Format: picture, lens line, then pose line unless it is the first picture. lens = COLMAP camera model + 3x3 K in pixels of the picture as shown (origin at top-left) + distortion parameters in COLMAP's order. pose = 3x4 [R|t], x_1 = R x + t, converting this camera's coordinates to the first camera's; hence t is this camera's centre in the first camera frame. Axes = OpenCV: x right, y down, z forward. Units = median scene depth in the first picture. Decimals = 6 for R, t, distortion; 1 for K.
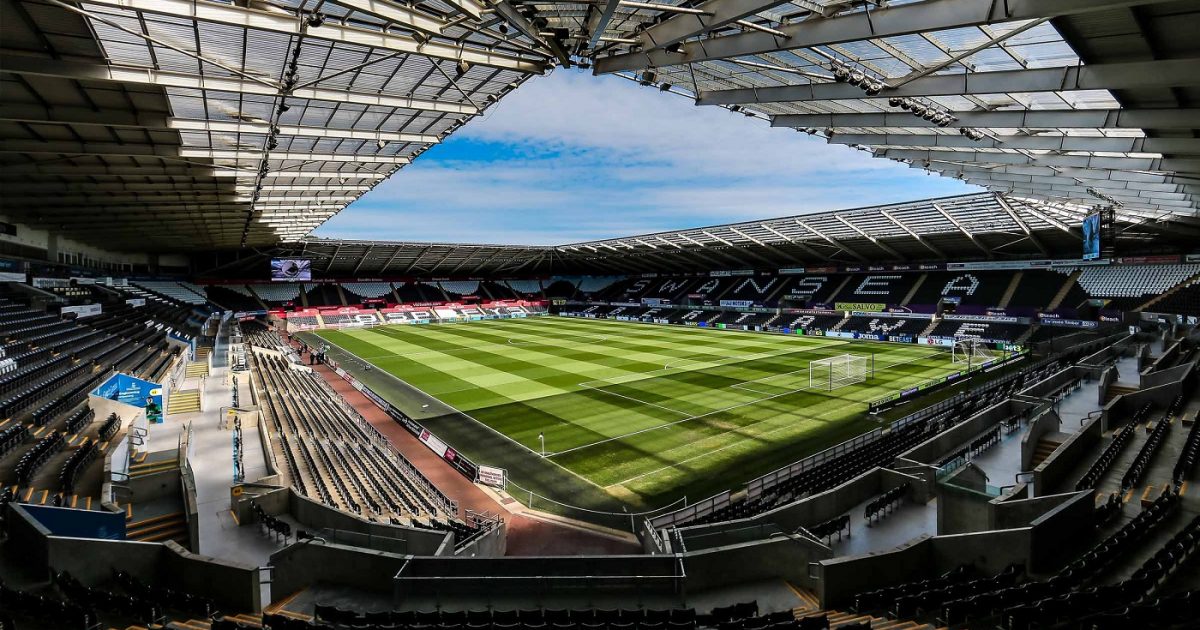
lens RADIAL K [[493.0, 0, 600.0], [0, 493.0, 315.0], [0, 0, 1]] dist [-0.000104, -0.000046]
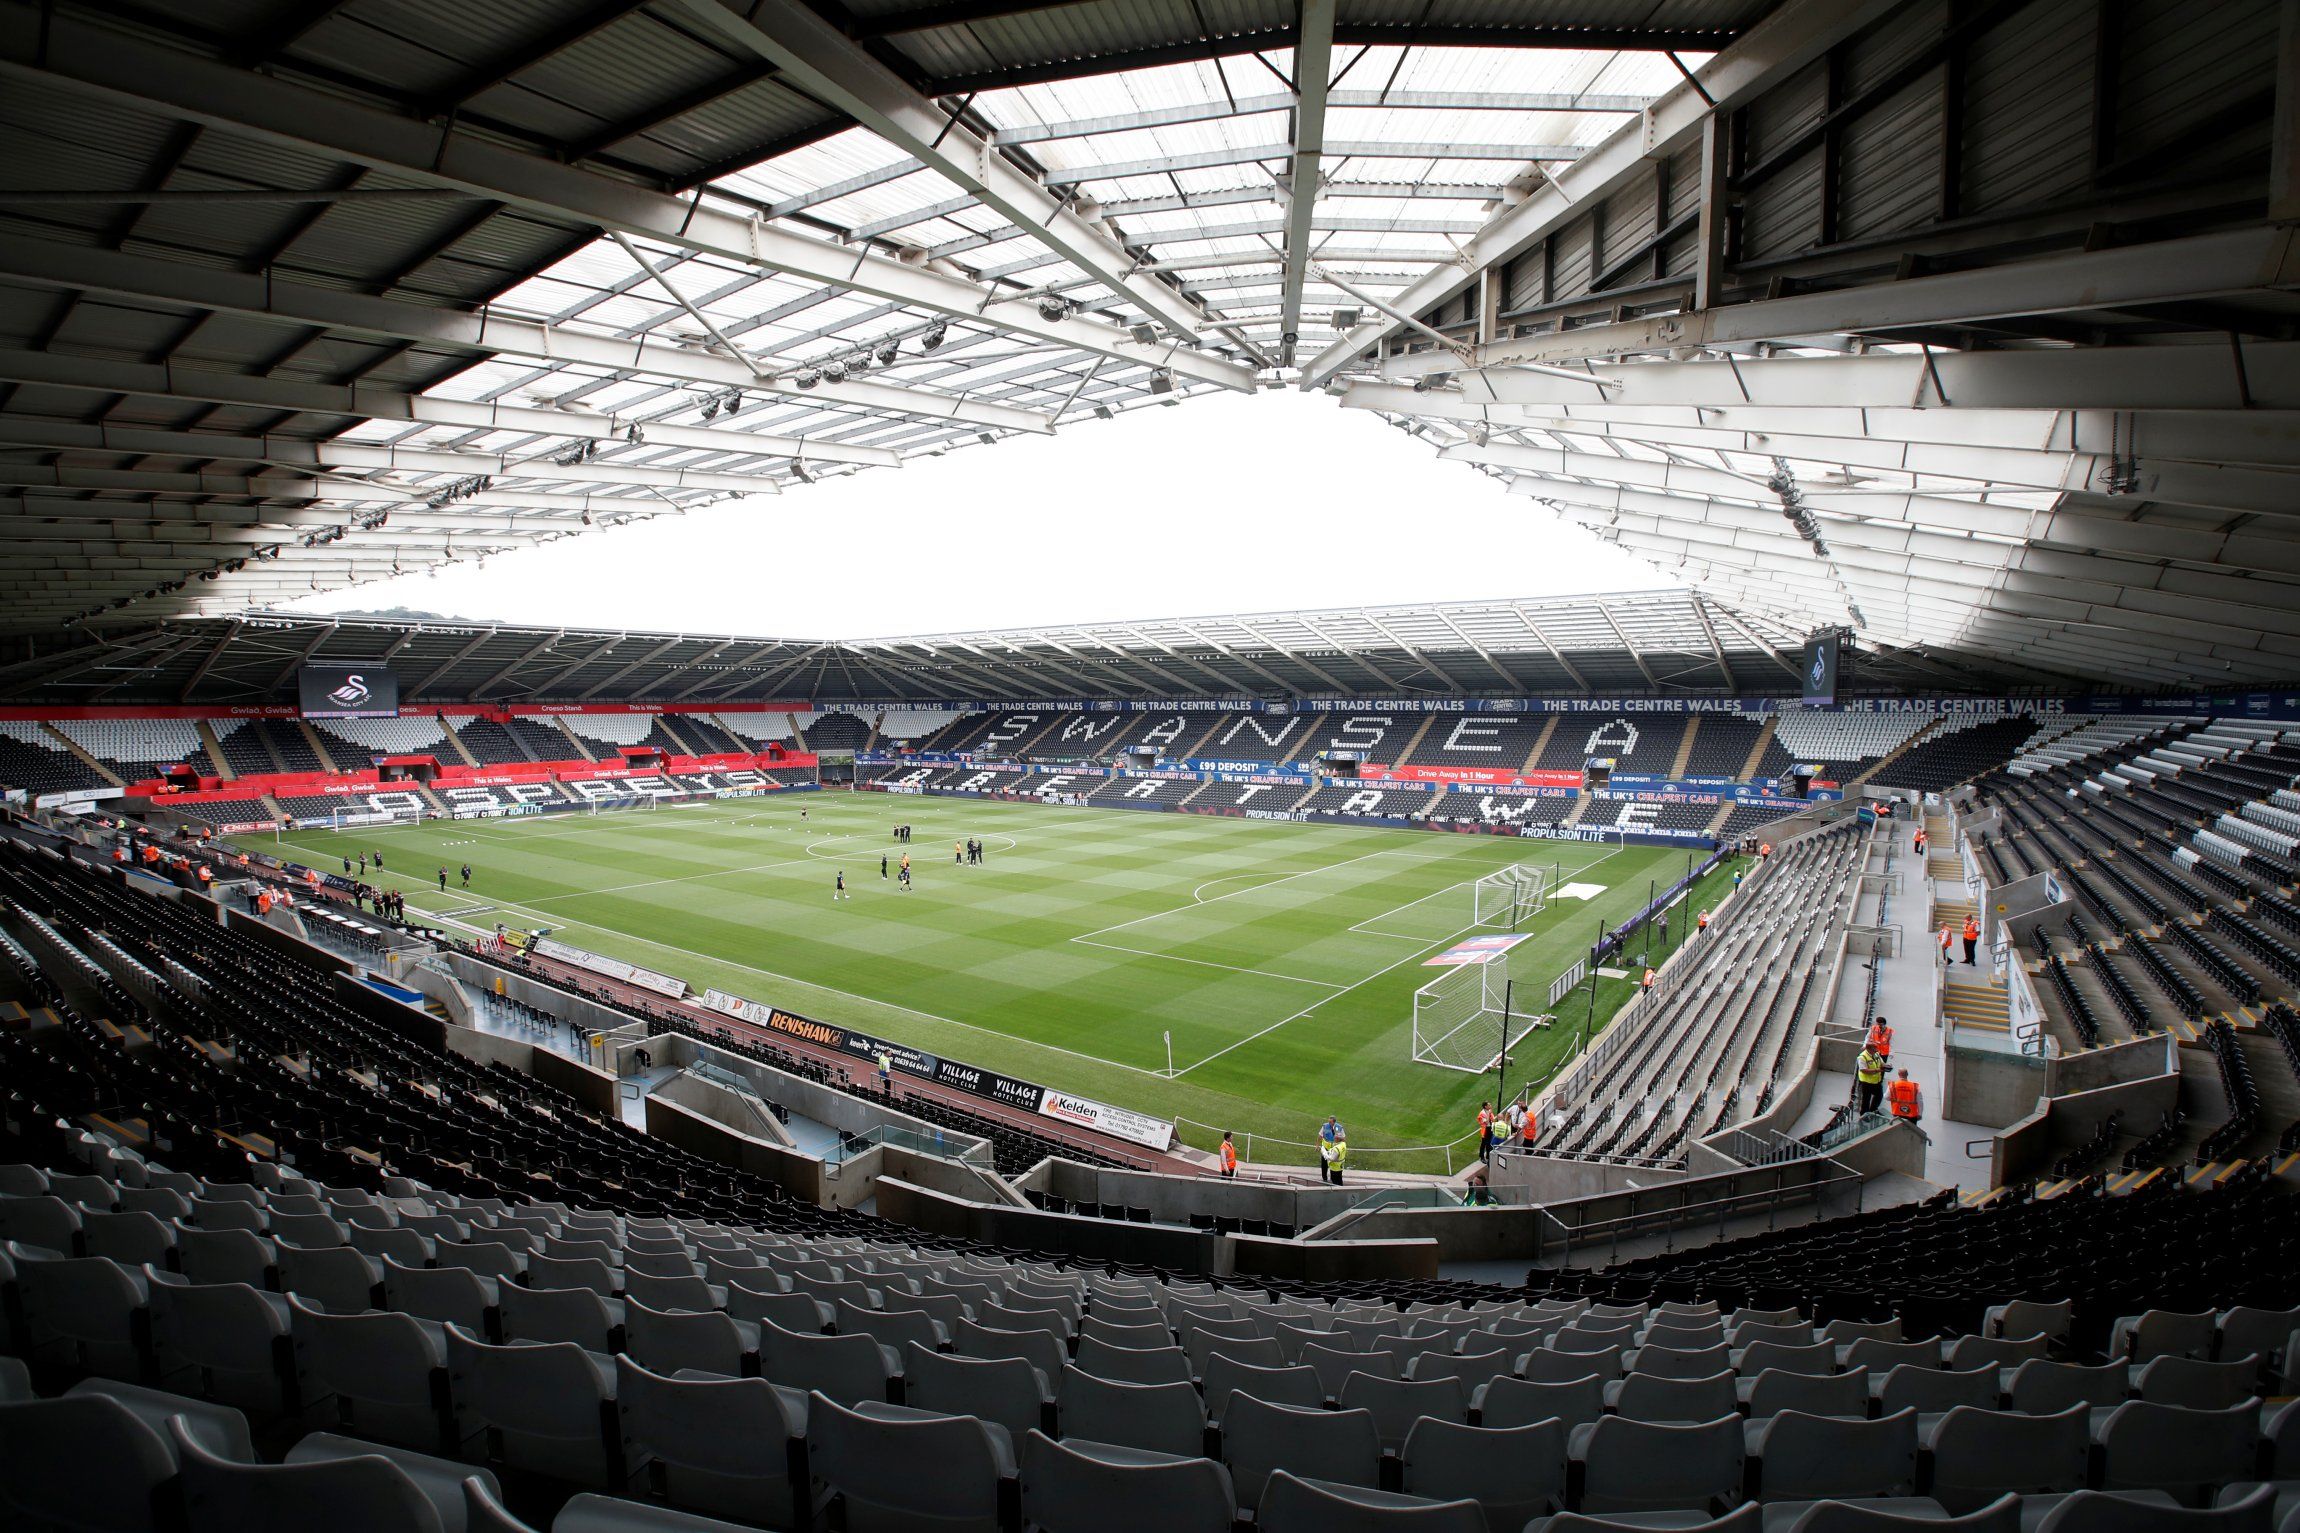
lens RADIAL K [[1053.0, 0, 1142.4], [0, 1053.0, 800.5], [0, 0, 1]] dist [-0.026471, 0.000175]
pose [[0.957240, -0.010681, 0.289097, -0.123124], [0.004656, 0.999758, 0.021522, -0.011086], [-0.289257, -0.019255, 0.957058, -0.023940]]
